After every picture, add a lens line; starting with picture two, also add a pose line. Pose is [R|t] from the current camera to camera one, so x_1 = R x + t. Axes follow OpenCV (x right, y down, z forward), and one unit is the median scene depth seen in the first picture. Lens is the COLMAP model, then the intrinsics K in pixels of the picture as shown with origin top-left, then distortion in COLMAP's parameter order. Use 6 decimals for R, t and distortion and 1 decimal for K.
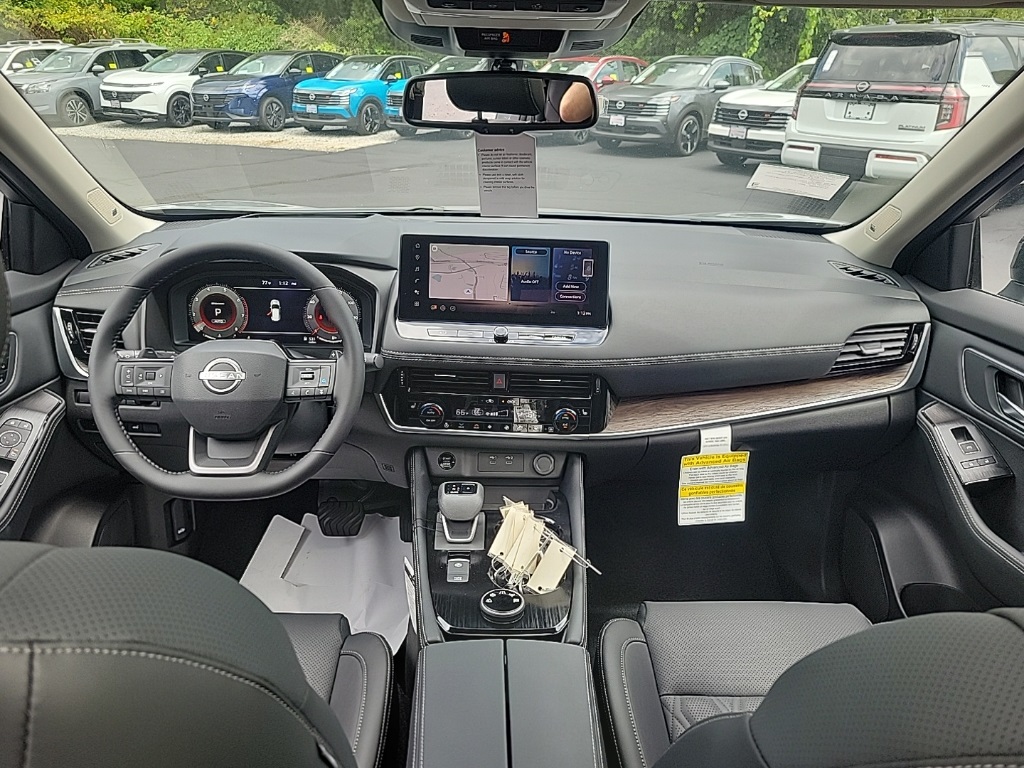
lens RADIAL K [[777.9, 0, 507.9], [0, 777.9, 375.8], [0, 0, 1]] dist [0.041806, -0.006100]
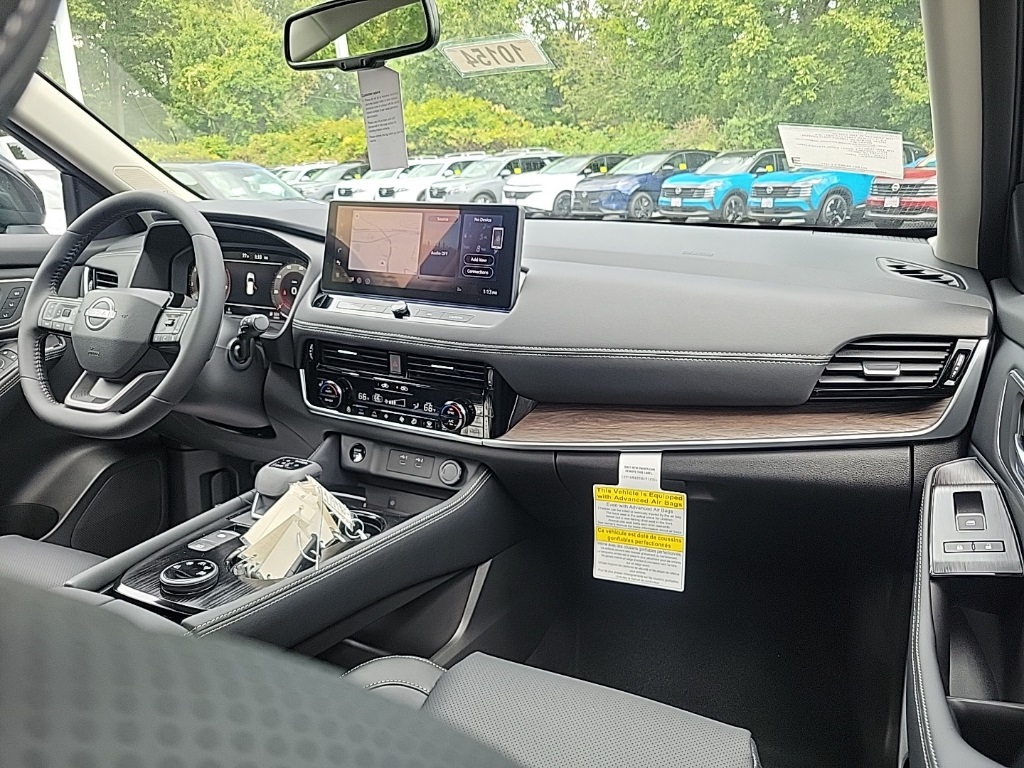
lens RADIAL K [[774.7, 0, 512.3], [0, 774.7, 388.8], [0, 0, 1]] dist [0.035851, -0.005331]
pose [[0.890514, 0.099274, -0.443992, 0.468615], [-0.144777, 0.987007, -0.069688, 0.072525], [0.431305, 0.126338, 0.893317, 0.259656]]
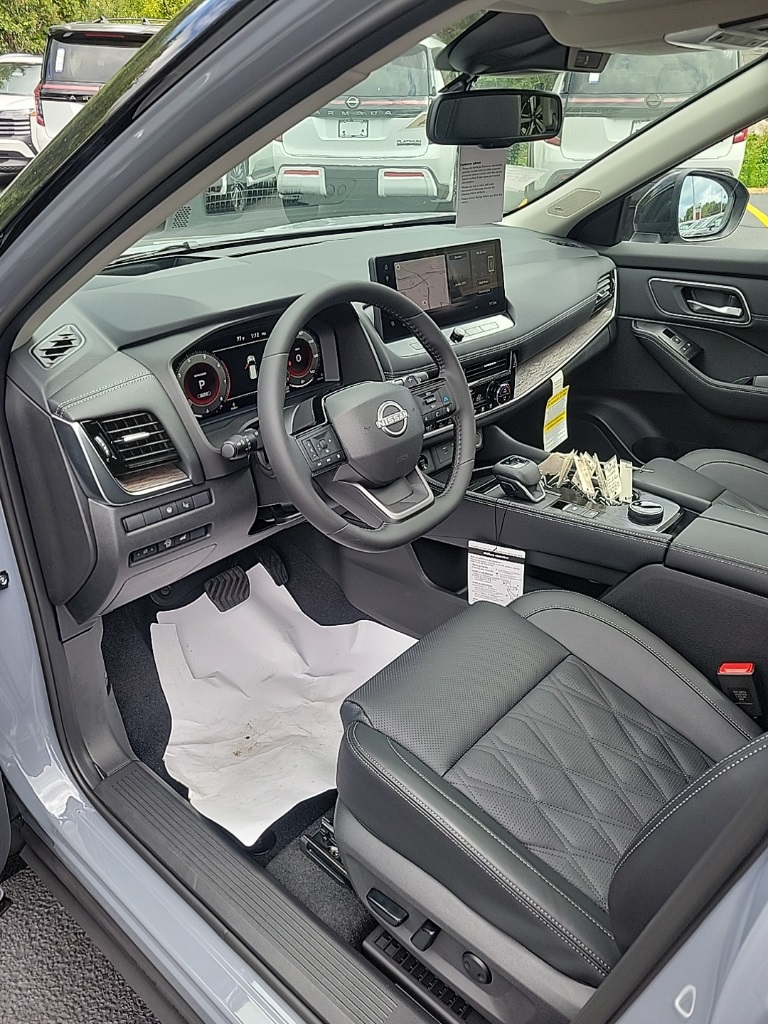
lens RADIAL K [[779.4, 0, 395.6], [0, 779.4, 496.7], [0, 0, 1]] dist [0.056499, -0.002003]
pose [[0.672092, -0.343651, 0.655893, -0.837435], [0.261298, 0.938869, 0.224163, -0.102755], [-0.692832, 0.020725, 0.720801, 0.227412]]
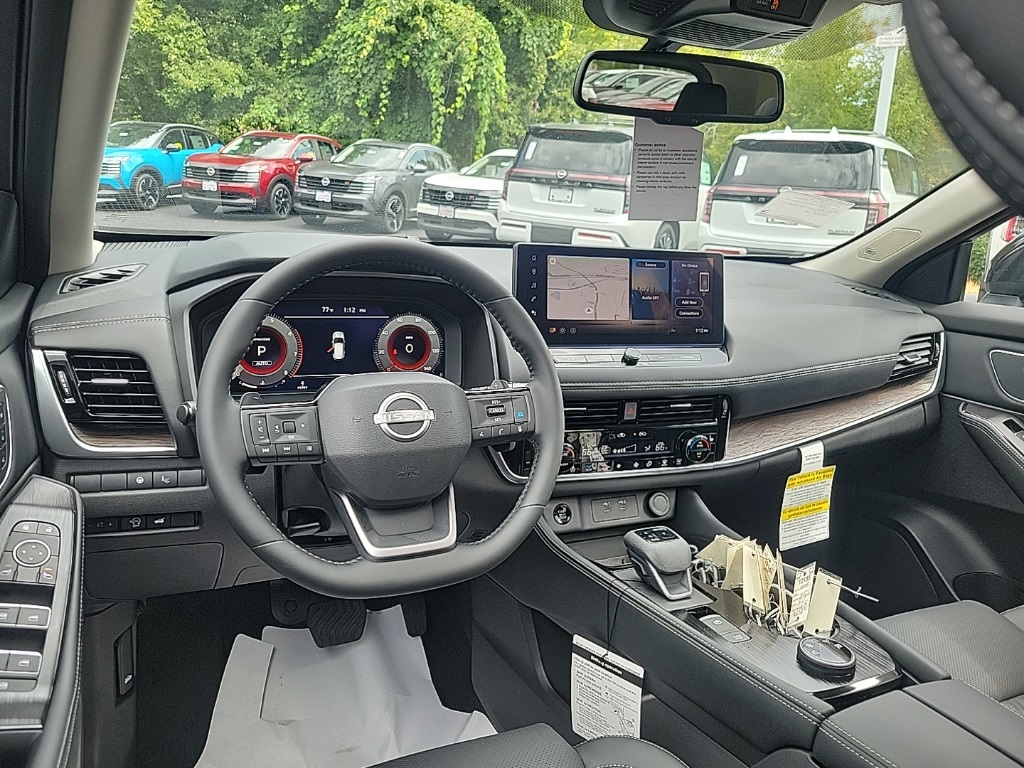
lens RADIAL K [[777.7, 0, 518.4], [0, 777.7, 369.7], [0, 0, 1]] dist [0.035820, -0.006306]
pose [[0.913247, -0.052195, 0.404050, -0.447029], [0.095507, 0.991551, -0.087780, 0.024207], [-0.396054, 0.118754, 0.910516, 0.234397]]
